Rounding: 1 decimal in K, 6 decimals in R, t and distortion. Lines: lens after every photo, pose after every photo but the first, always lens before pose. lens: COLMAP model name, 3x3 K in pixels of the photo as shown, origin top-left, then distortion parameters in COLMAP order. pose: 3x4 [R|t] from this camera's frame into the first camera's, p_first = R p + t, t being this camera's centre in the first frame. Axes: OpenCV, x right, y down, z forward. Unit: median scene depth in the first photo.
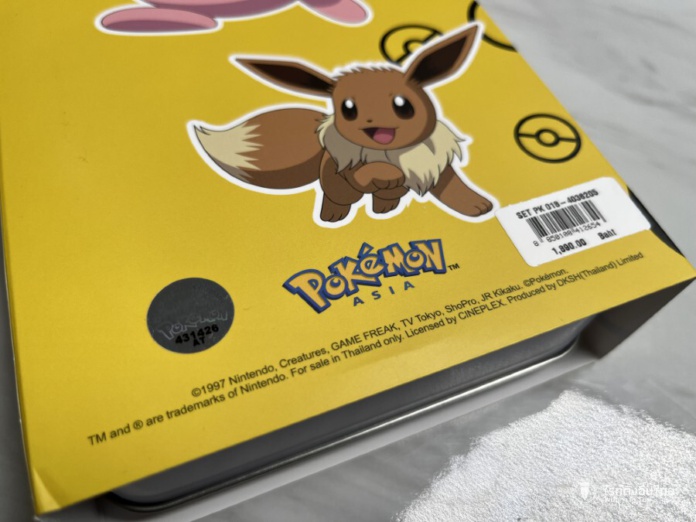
lens RADIAL K [[532.6, 0, 343.1], [0, 532.6, 260.3], [0, 0, 1]] dist [-0.007763, -0.023844]
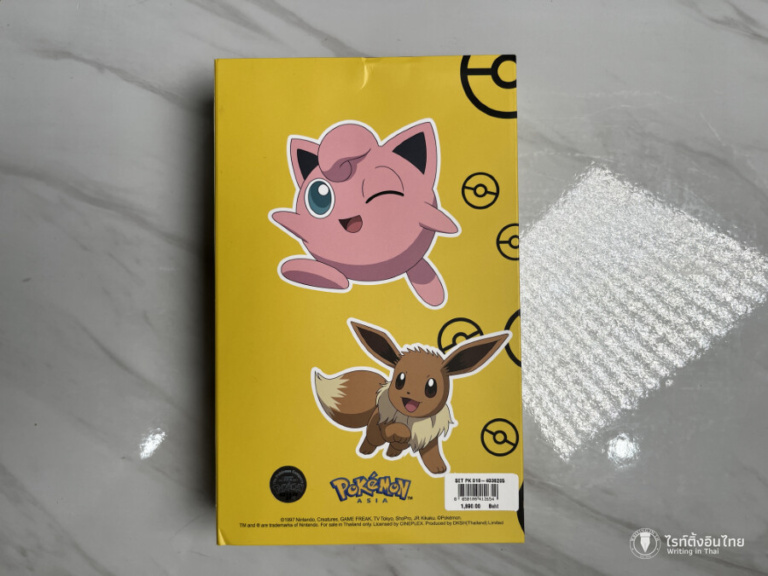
lens RADIAL K [[587.7, 0, 362.8], [0, 587.7, 268.7], [0, 0, 1]] dist [-0.007763, -0.023844]
pose [[0.933605, 0.349735, -0.077889, -0.096865], [-0.279210, 0.846356, 0.453567, -1.661715], [0.224550, -0.401705, 0.887812, -0.696670]]
